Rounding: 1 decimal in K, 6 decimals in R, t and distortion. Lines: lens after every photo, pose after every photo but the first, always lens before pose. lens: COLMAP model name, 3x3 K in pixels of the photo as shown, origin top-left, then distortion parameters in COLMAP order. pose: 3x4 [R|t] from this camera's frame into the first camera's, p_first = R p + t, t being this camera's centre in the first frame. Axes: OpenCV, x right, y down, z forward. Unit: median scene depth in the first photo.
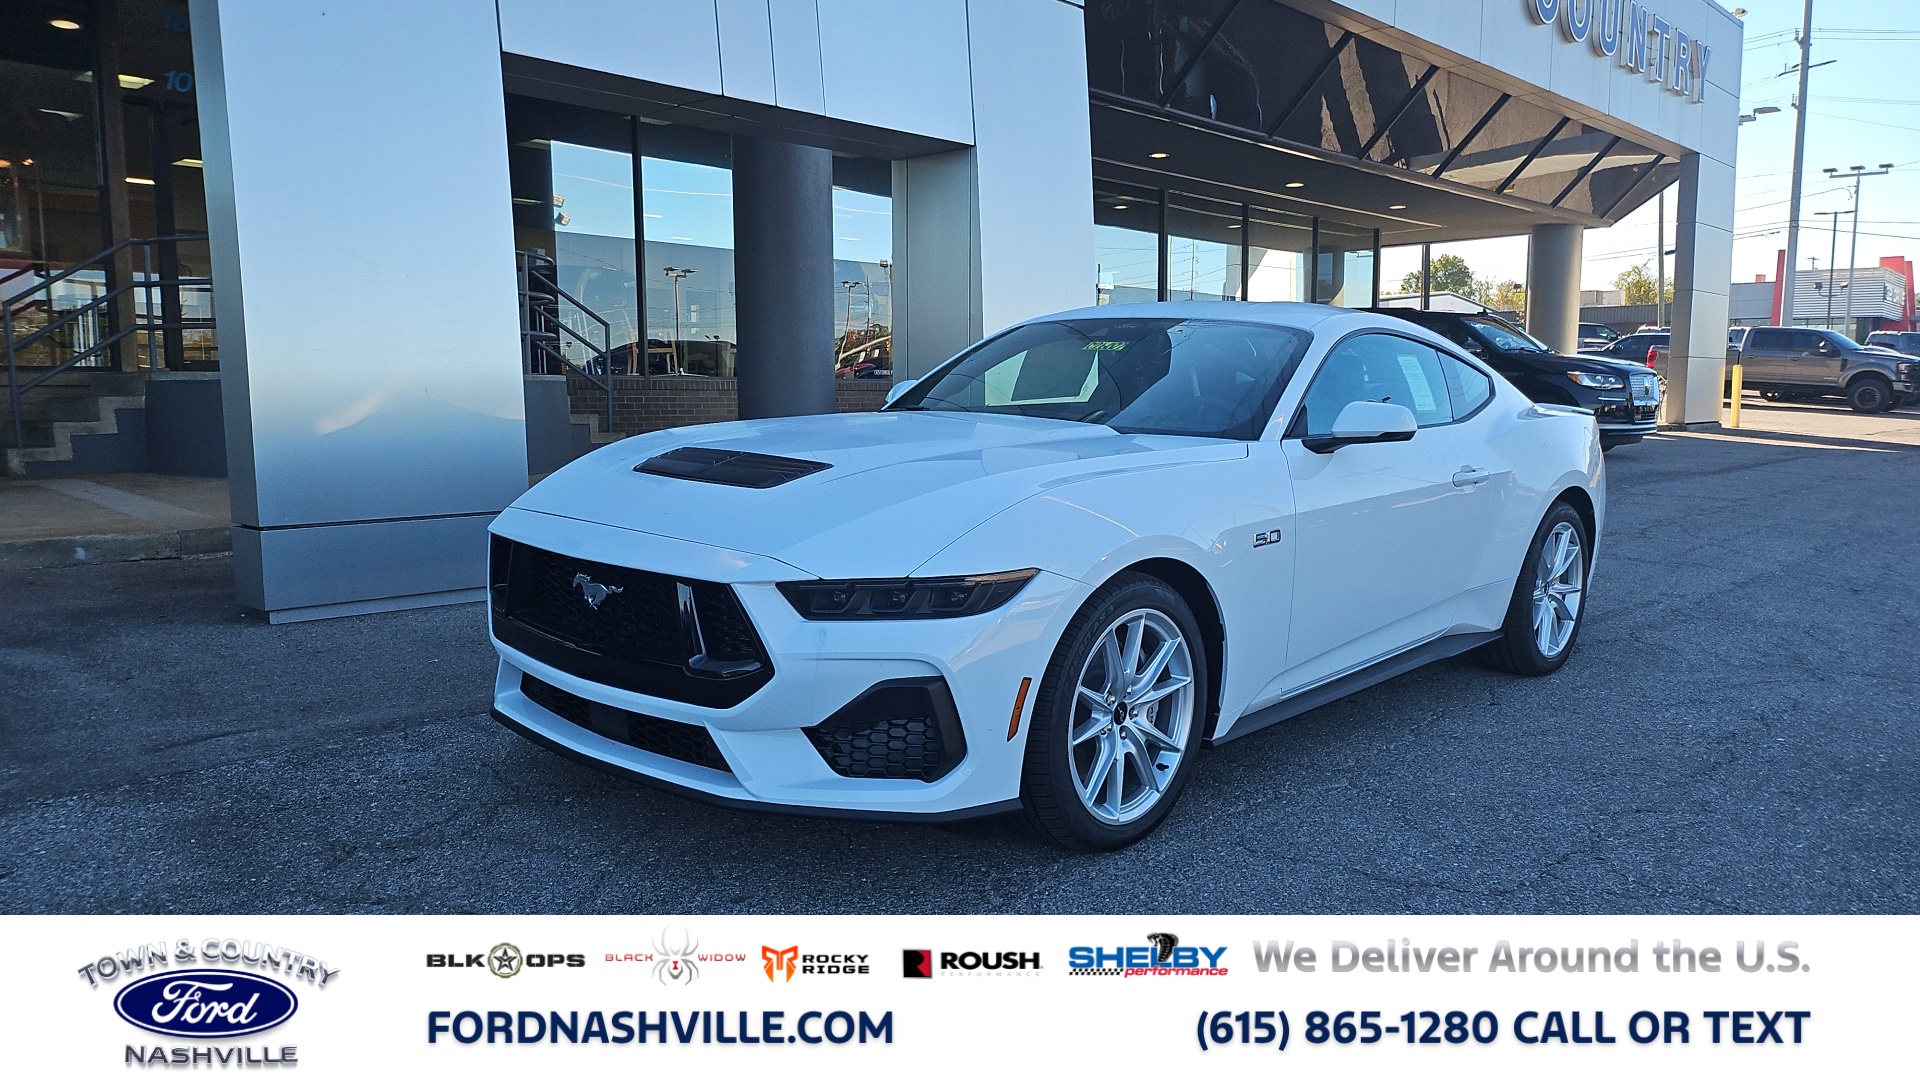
lens RADIAL K [[1423.1, 0, 981.3], [0, 1423.1, 547.9], [0, 0, 1]] dist [0.068380, -0.079529]
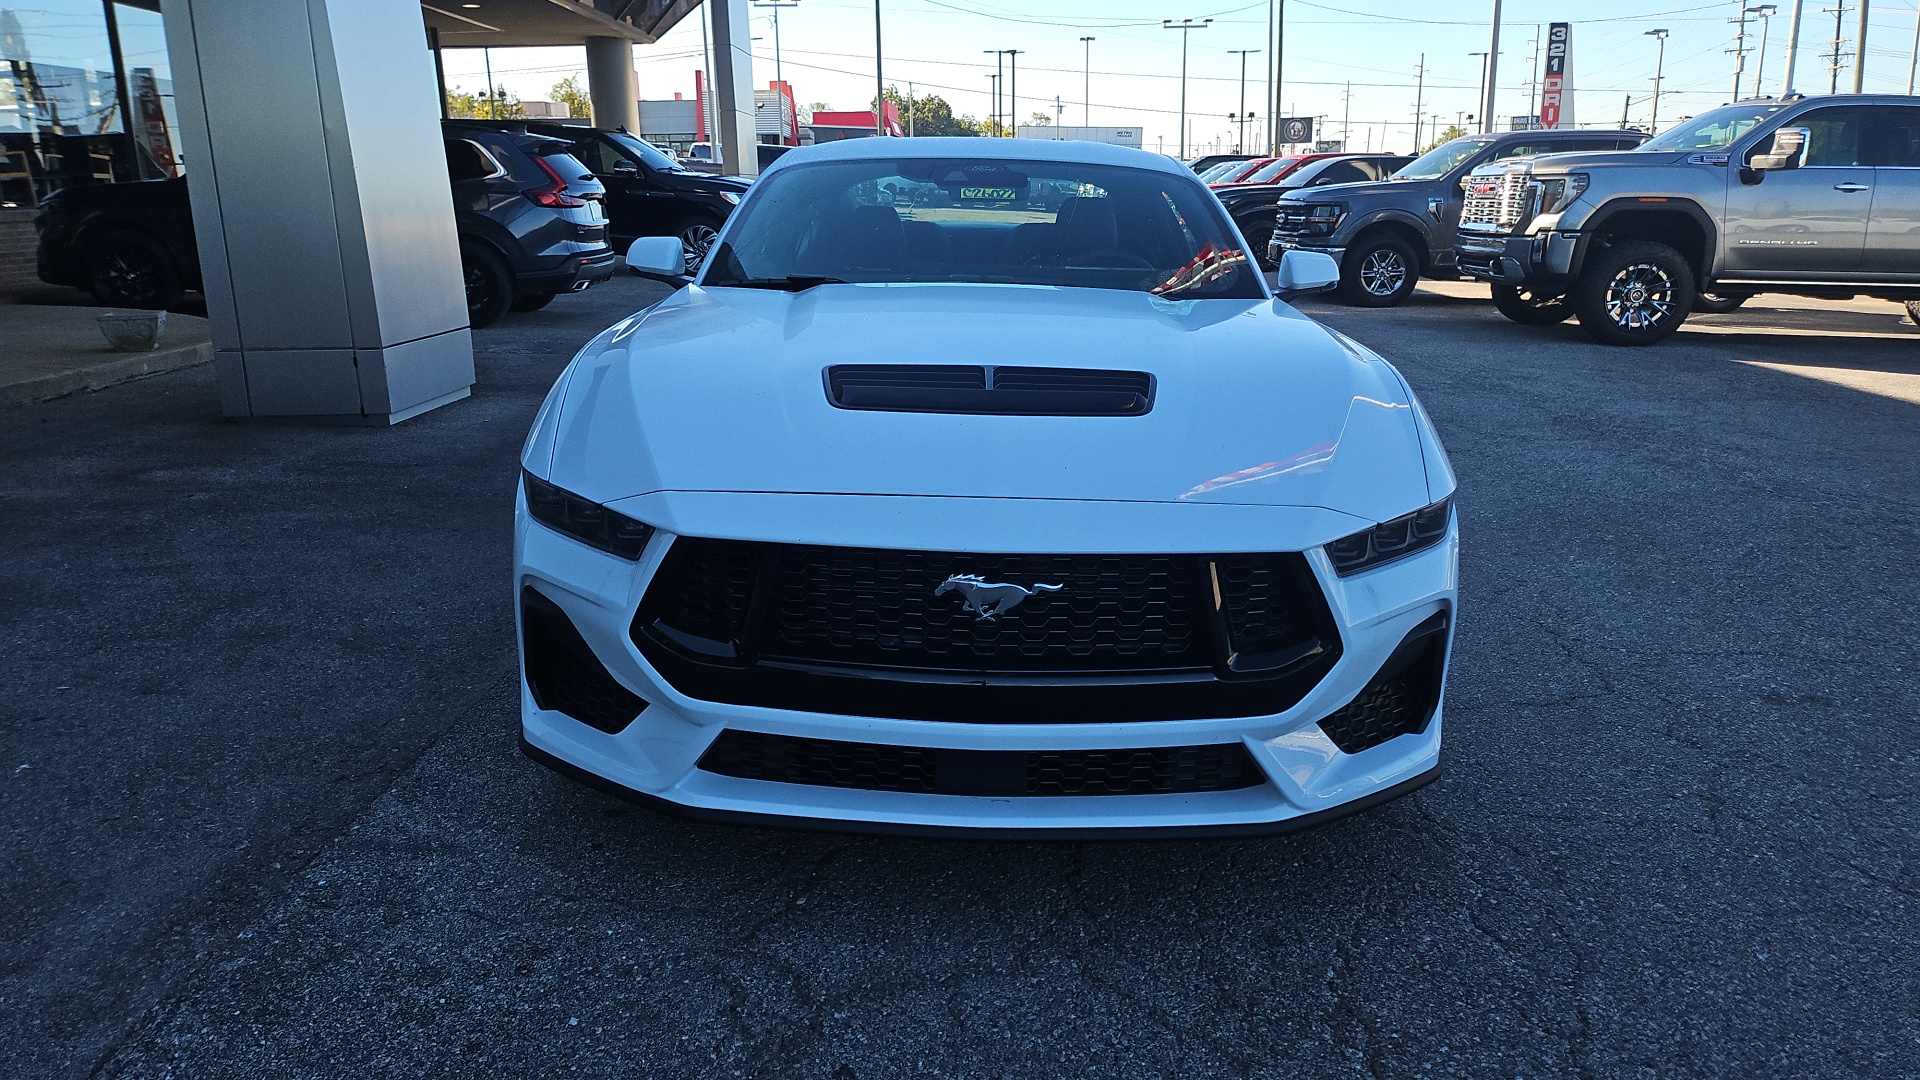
lens RADIAL K [[1390.2, 0, 953.3], [0, 1390.2, 551.5], [0, 0, 1]] dist [0.030985, -0.005195]
pose [[0.726168, -0.185790, 0.661938, -0.678215], [0.092490, 0.980442, 0.173721, -0.101075], [-0.681268, -0.064928, 0.729149, 0.503202]]
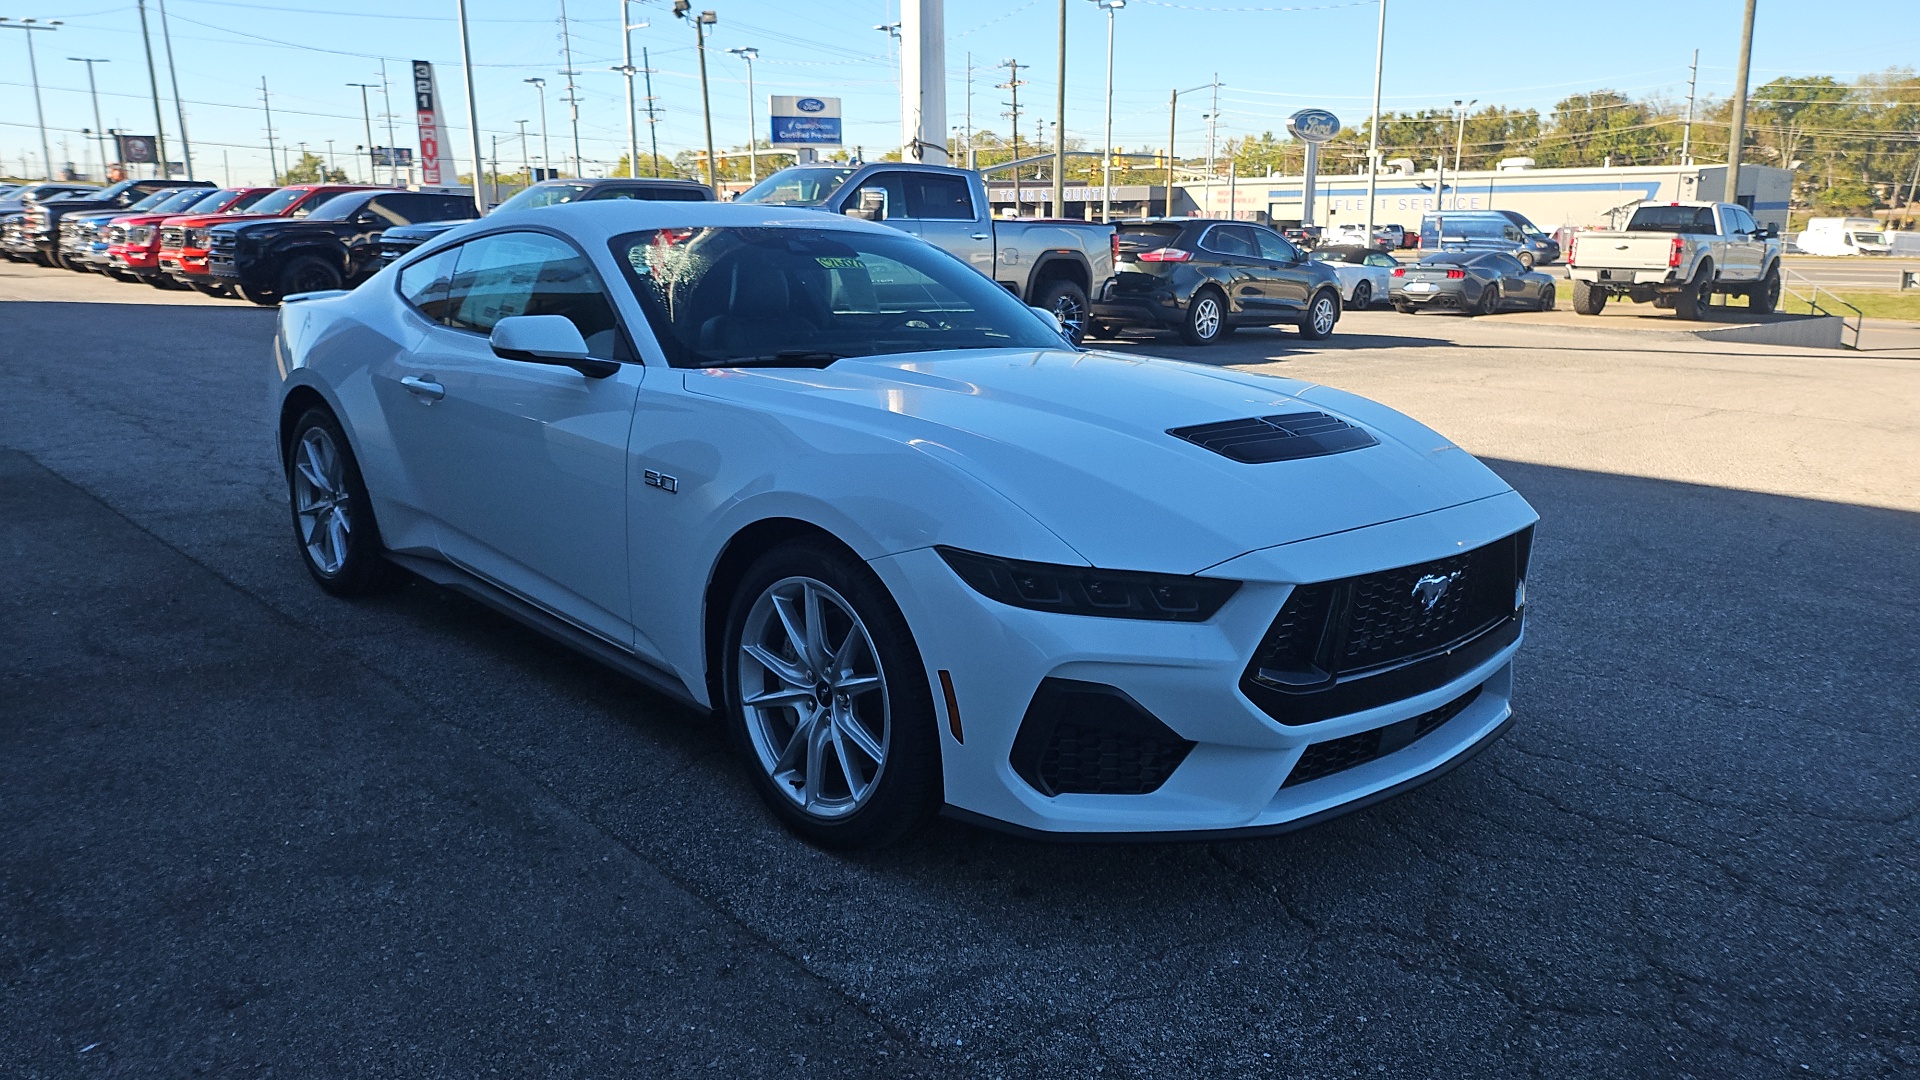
lens RADIAL K [[1390.2, 0, 953.3], [0, 1390.2, 551.5], [0, 0, 1]] dist [0.030985, -0.005195]
pose [[0.020158, -0.242843, 0.969856, -1.061946], [0.111615, 0.964536, 0.239191, -0.223262], [-0.993547, 0.103428, 0.046548, 1.211340]]
